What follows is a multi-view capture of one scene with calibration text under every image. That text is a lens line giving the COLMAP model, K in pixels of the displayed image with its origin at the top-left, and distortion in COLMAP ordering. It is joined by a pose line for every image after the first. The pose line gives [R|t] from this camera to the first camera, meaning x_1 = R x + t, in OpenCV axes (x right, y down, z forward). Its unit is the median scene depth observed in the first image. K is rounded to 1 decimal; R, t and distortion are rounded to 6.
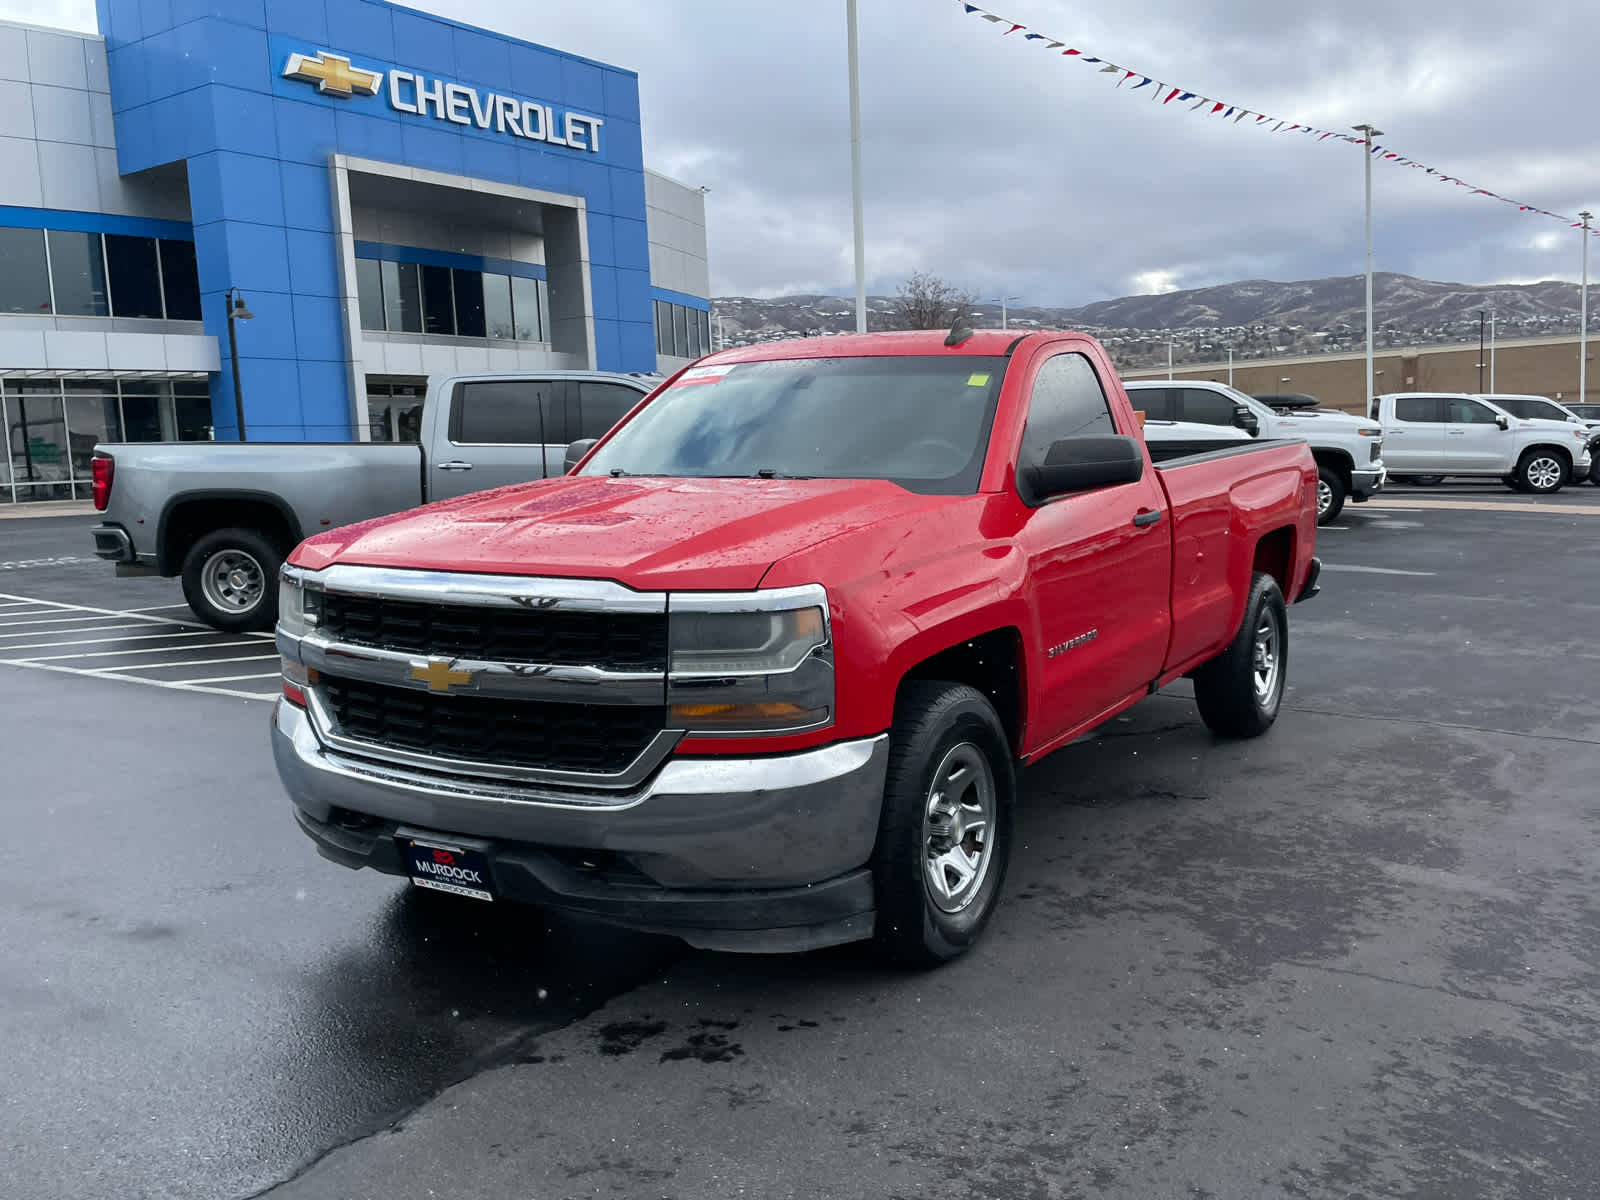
lens RADIAL K [[1415.8, 0, 830.7], [0, 1415.8, 610.8], [0, 0, 1]] dist [0.097736, -0.134616]
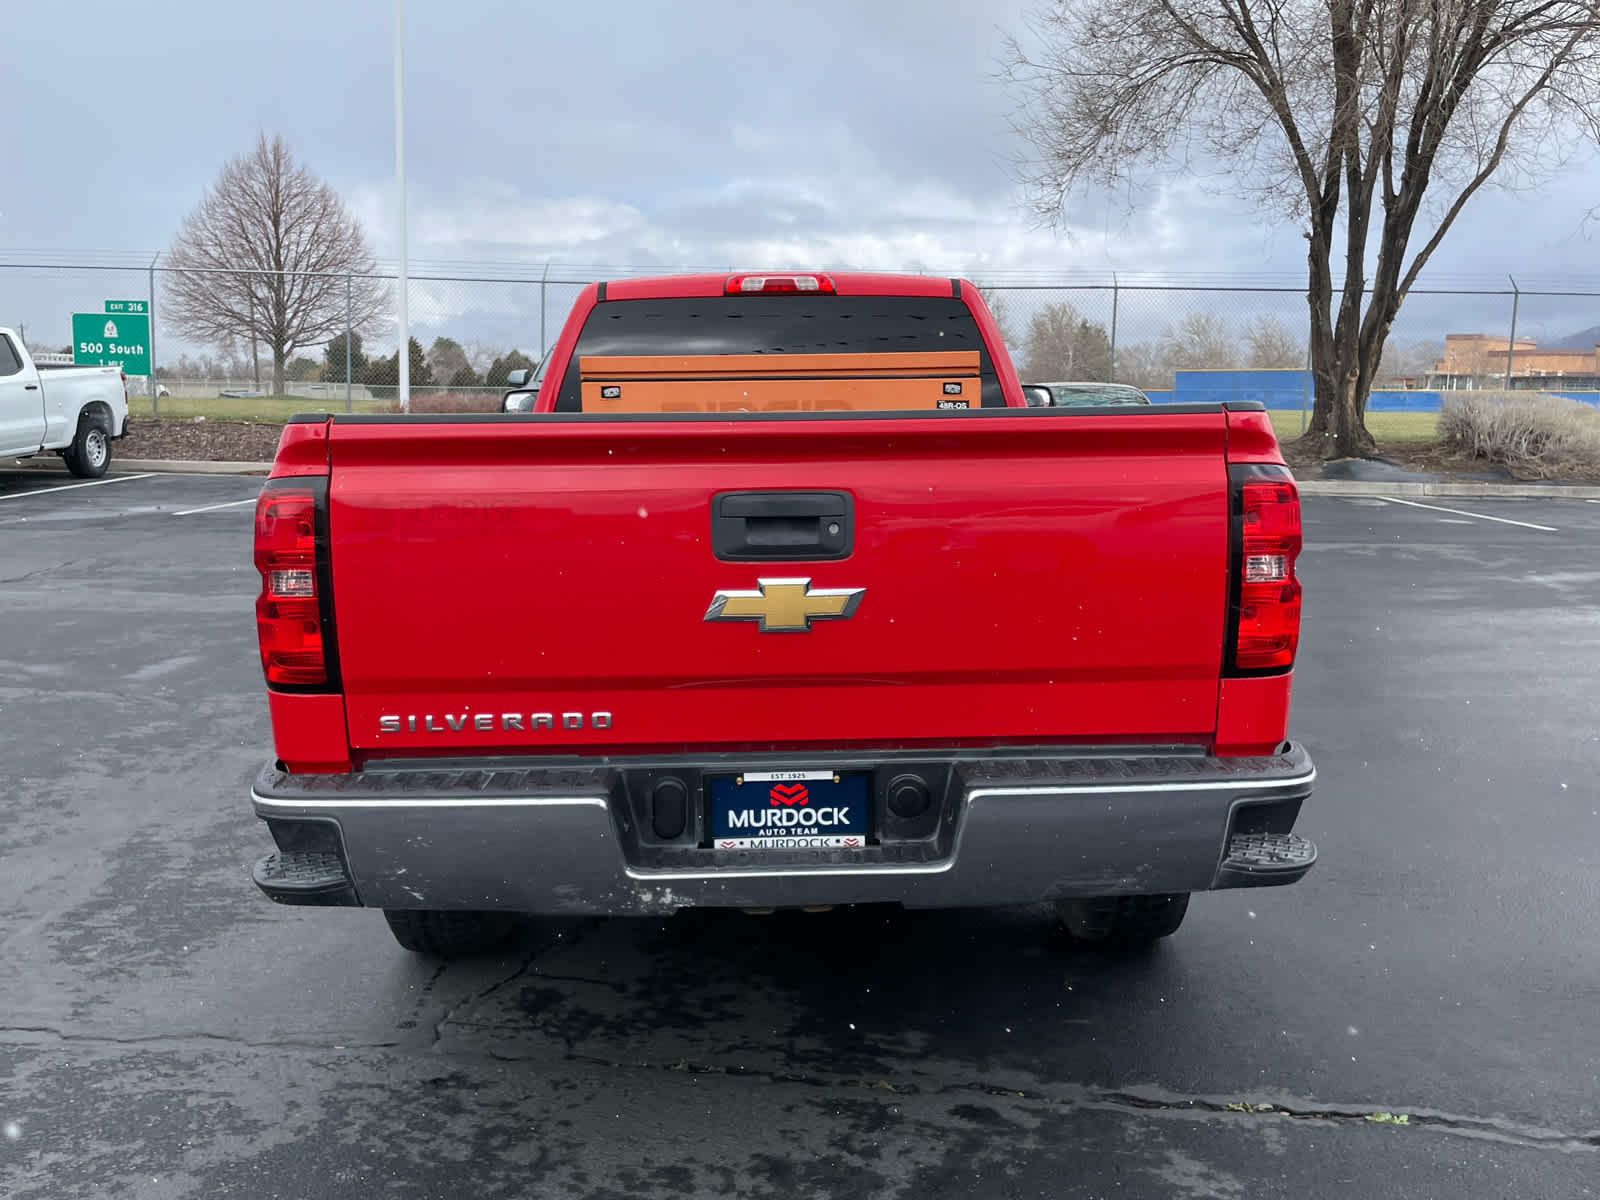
lens RADIAL K [[1415.8, 0, 820.4], [0, 1415.8, 592.5], [0, 0, 1]] dist [0.097736, -0.134616]
pose [[-0.840450, 0.093470, -0.533767, 0.687534], [-0.046737, 0.968838, 0.243247, -0.275539], [0.539870, 0.229383, -0.809891, 2.256774]]
